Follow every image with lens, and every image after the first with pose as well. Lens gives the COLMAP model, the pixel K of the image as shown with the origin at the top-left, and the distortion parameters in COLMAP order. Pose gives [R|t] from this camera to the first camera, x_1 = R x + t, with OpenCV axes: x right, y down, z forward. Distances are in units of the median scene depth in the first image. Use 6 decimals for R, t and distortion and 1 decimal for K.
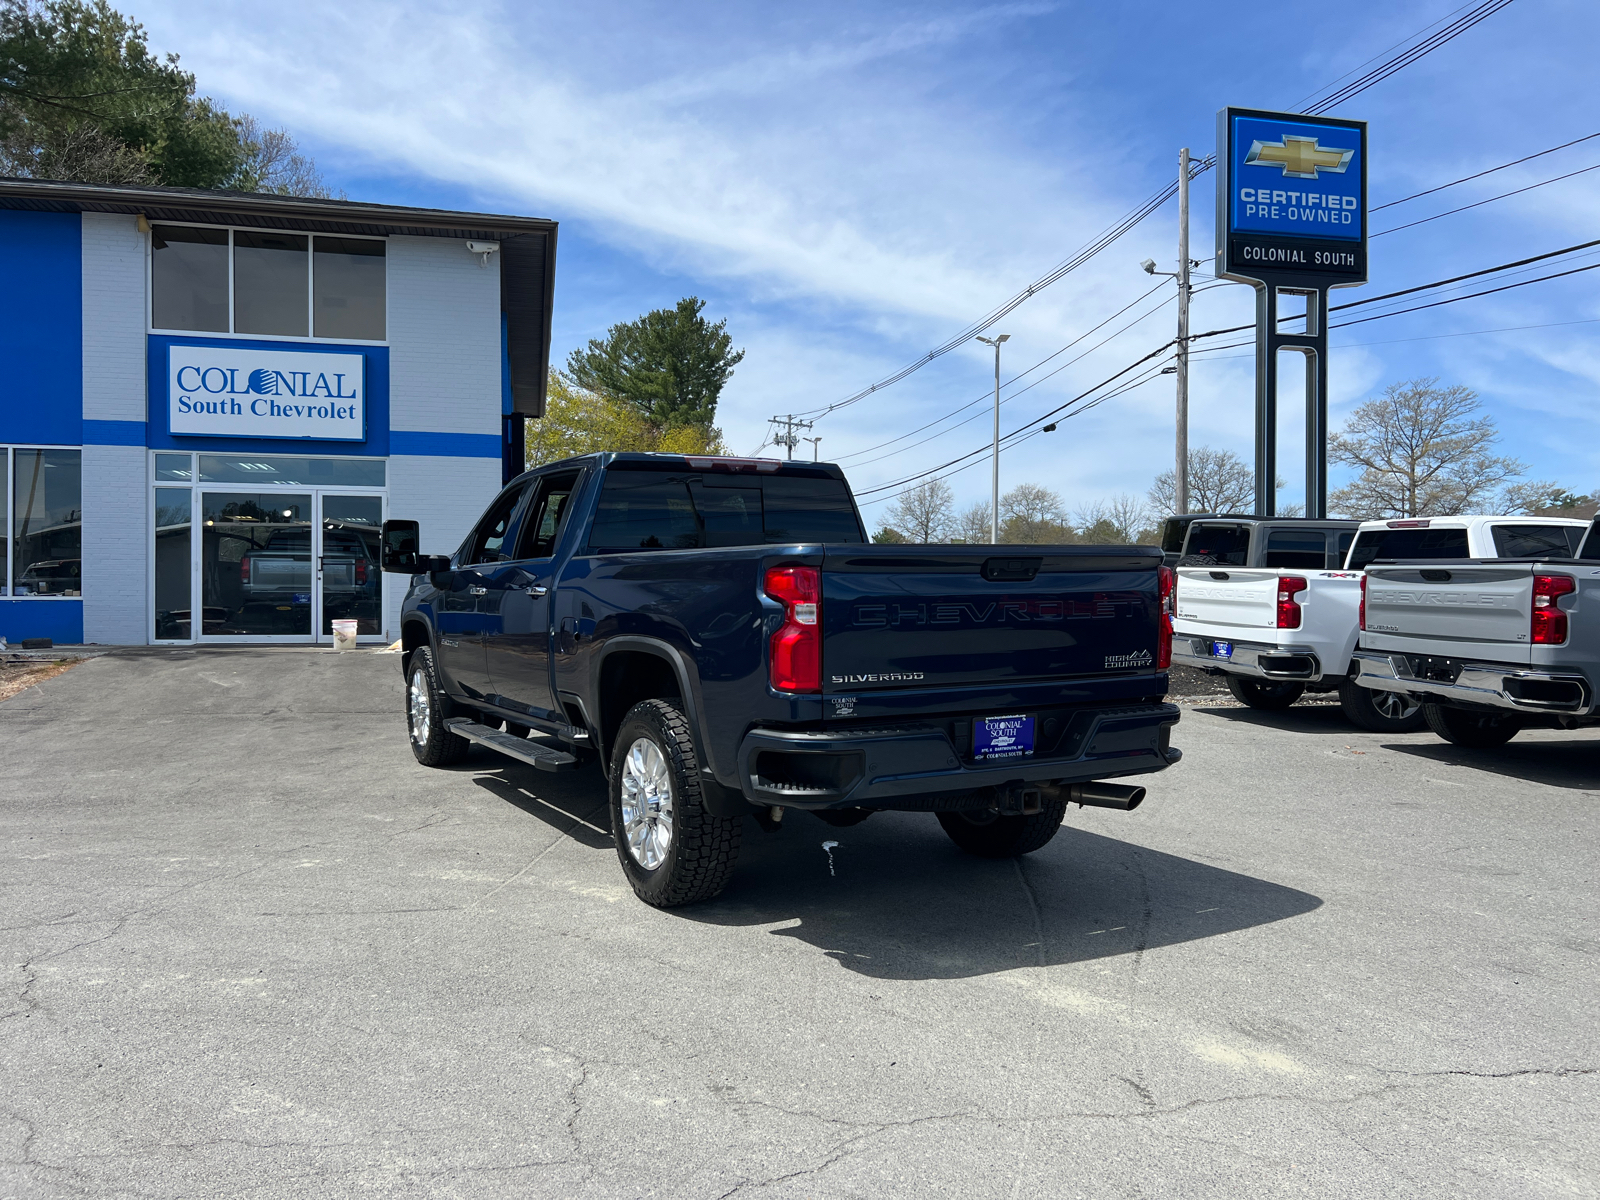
lens RADIAL K [[1208.4, 0, 799.7], [0, 1208.4, 611.0], [0, 0, 1]] dist [0.054167, -0.060997]
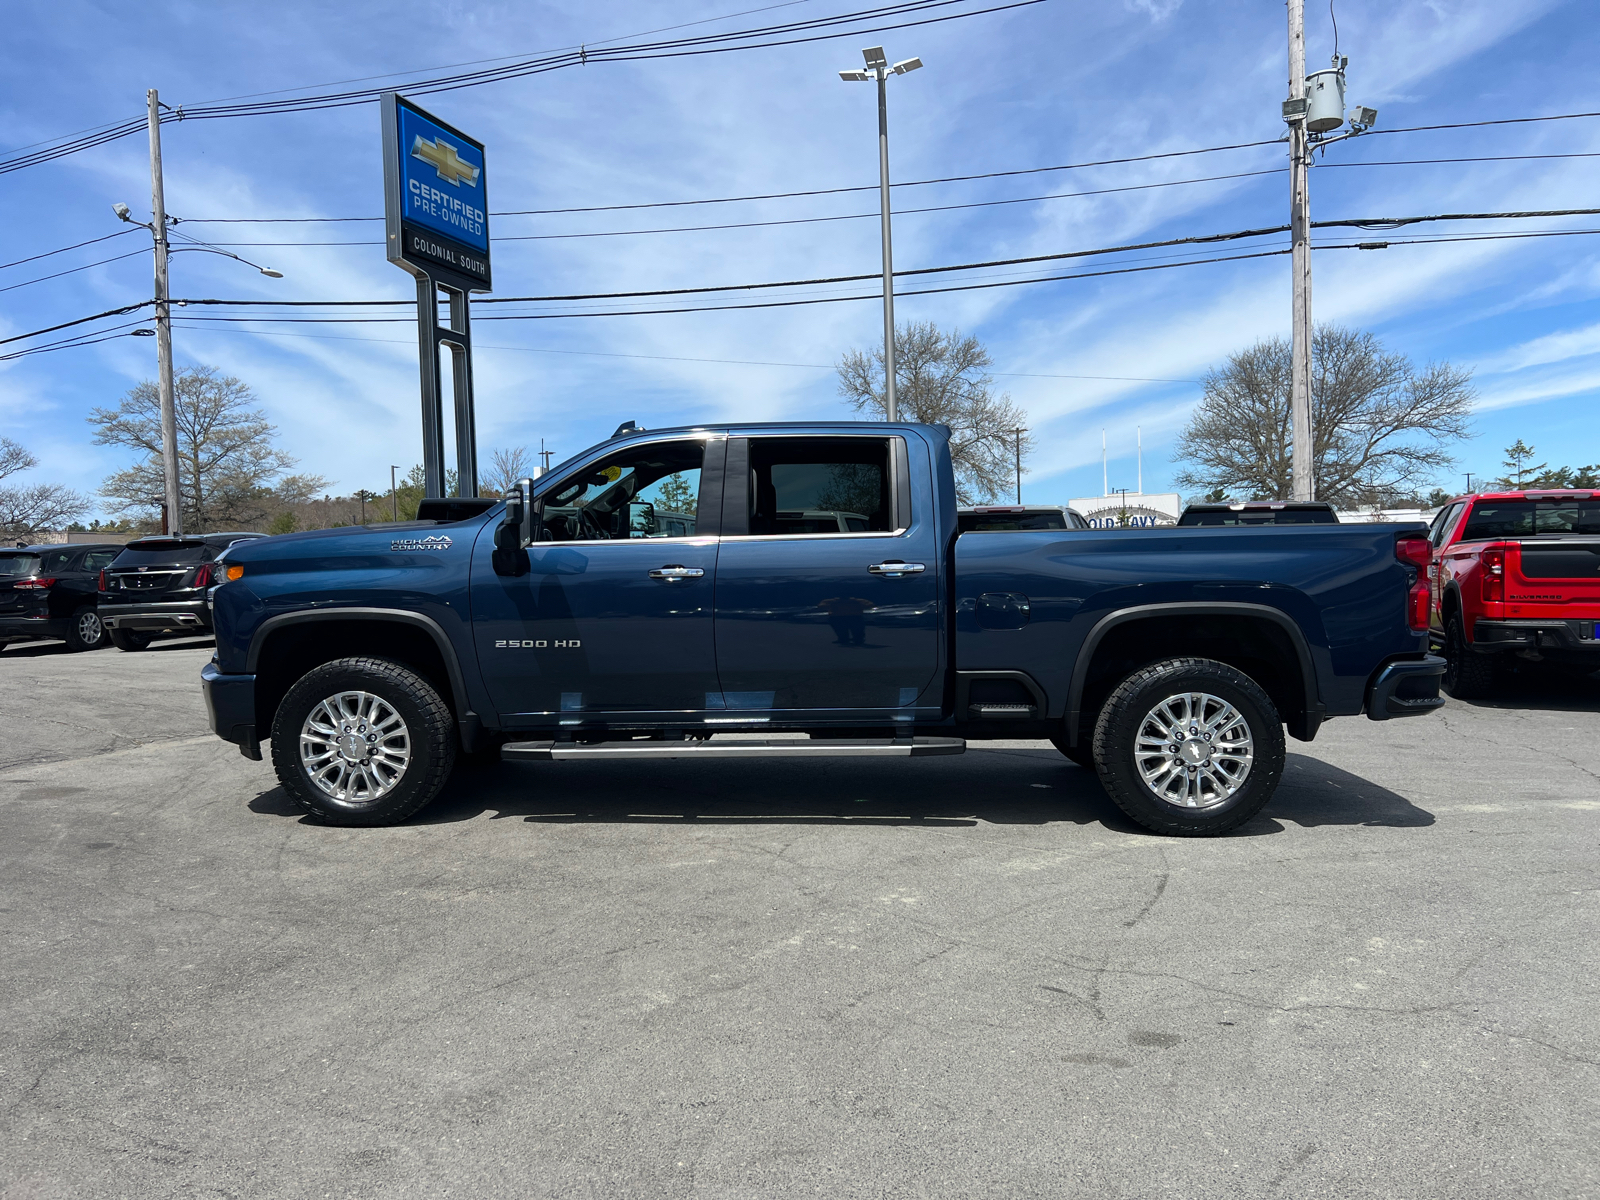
lens RADIAL K [[1208.4, 0, 783.3], [0, 1208.4, 612.6], [0, 0, 1]] dist [0.054167, -0.060997]
pose [[0.545040, -0.045446, 0.837178, -0.384119], [0.034961, 0.998893, 0.031464, -0.005097], [-0.837681, 0.012119, 0.546025, 0.210735]]
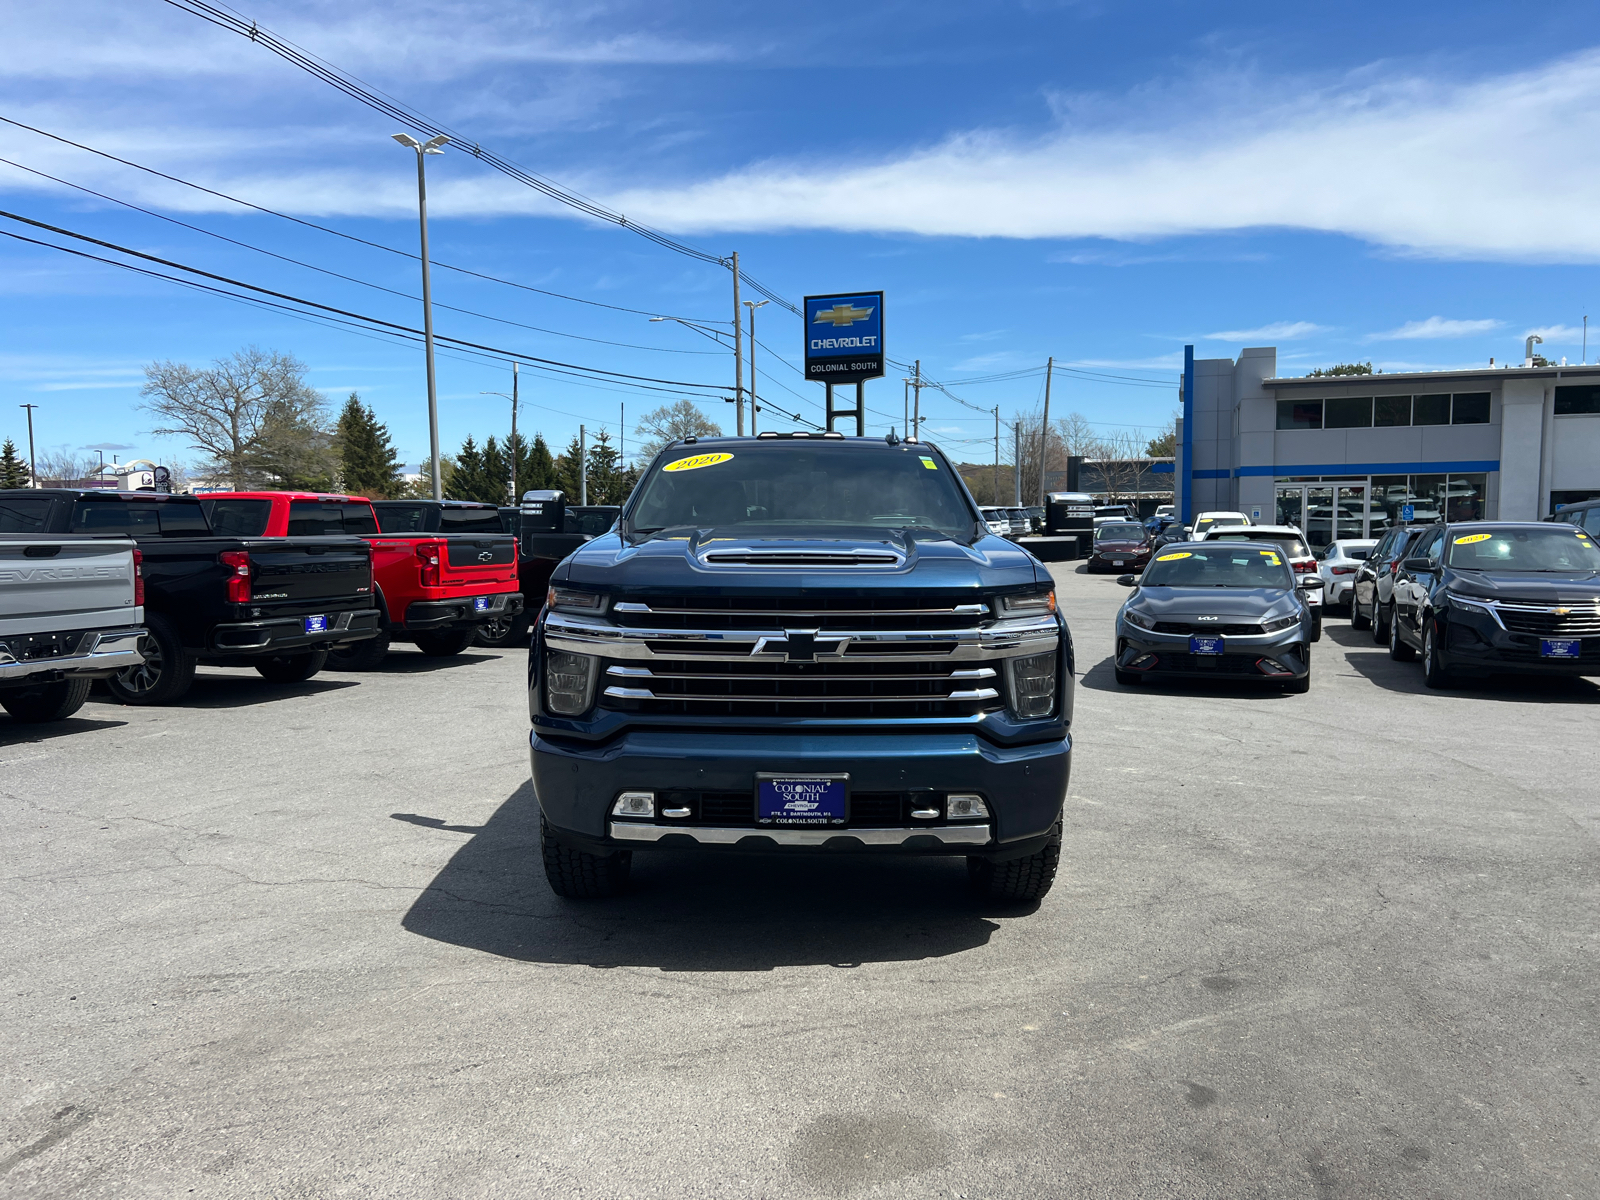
lens RADIAL K [[1208.4, 0, 788.4], [0, 1208.4, 616.5], [0, 0, 1]] dist [0.054167, -0.060997]
pose [[-0.864474, -0.039042, 0.501160, -0.252398], [0.014467, 0.994634, 0.102440, -0.035250], [-0.502470, 0.095807, -0.859270, 0.795631]]
